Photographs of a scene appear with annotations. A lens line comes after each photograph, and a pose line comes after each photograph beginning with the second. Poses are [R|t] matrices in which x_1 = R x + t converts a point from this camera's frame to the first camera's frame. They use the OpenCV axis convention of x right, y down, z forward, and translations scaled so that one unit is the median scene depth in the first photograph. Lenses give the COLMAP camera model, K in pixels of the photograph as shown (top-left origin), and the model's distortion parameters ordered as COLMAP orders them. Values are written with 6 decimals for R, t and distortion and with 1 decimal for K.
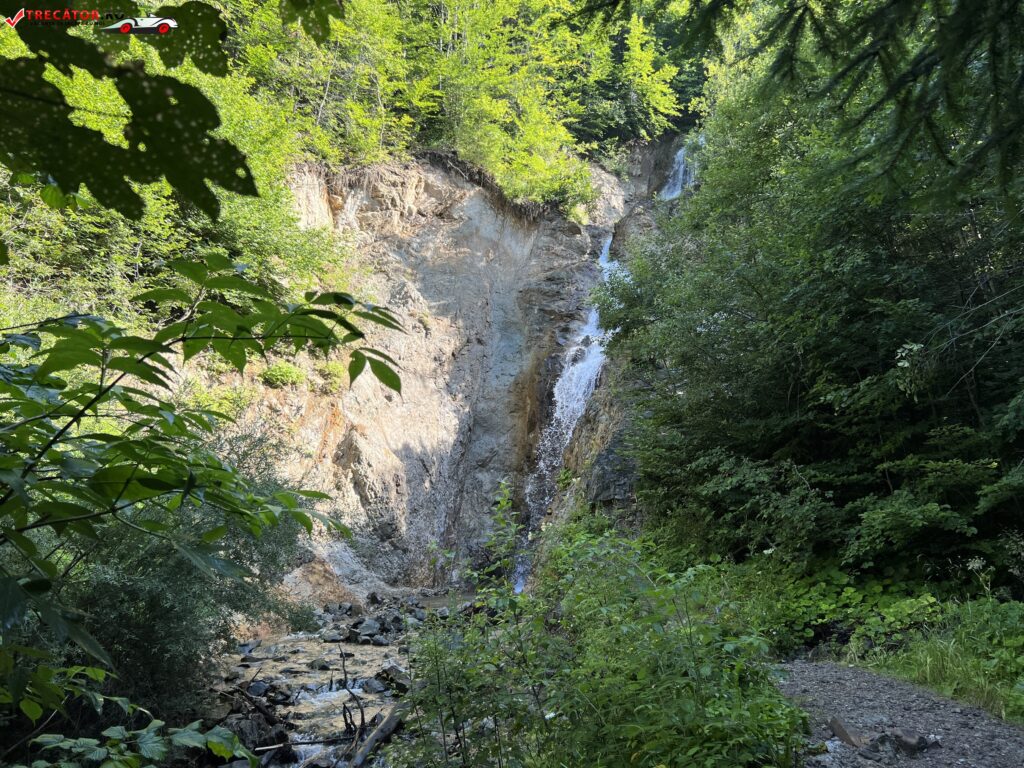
lens RADIAL K [[770.0, 0, 517.9], [0, 770.0, 385.2], [0, 0, 1]] dist [0.111368, -0.202818]
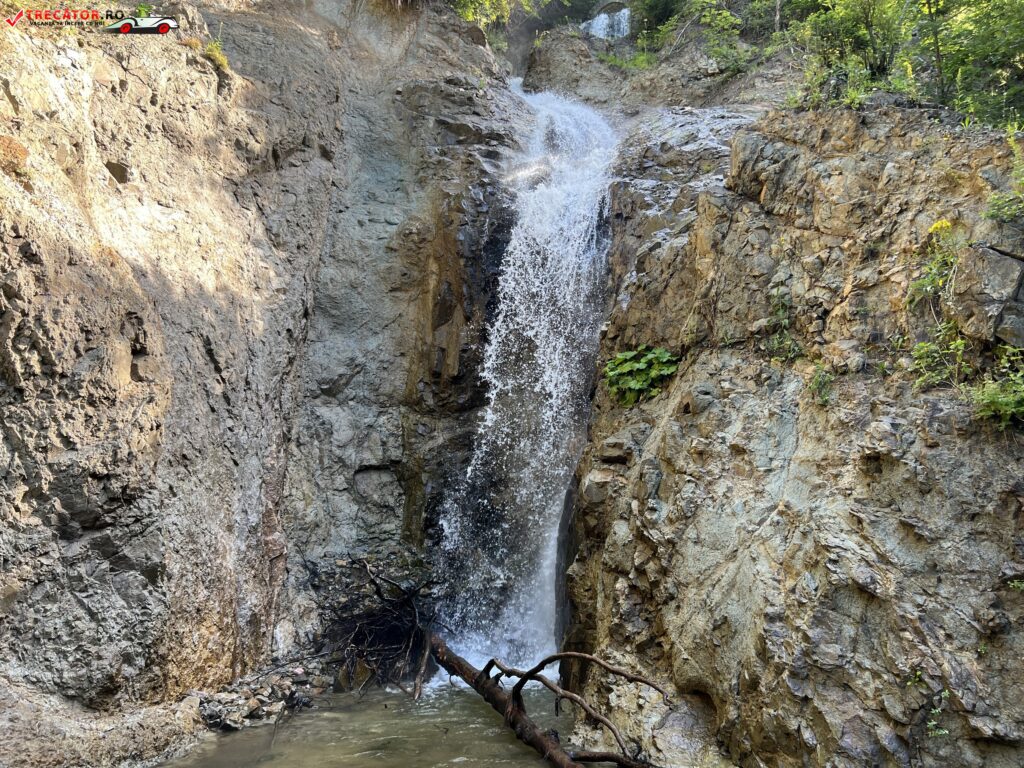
lens RADIAL K [[772.7, 0, 515.6], [0, 772.7, 383.1], [0, 0, 1]] dist [0.045776, -0.052829]
pose [[0.950196, 0.056275, 0.306529, -0.079261], [-0.046524, 0.998154, -0.039029, 0.106305], [-0.308160, 0.022824, 0.951061, 0.489732]]
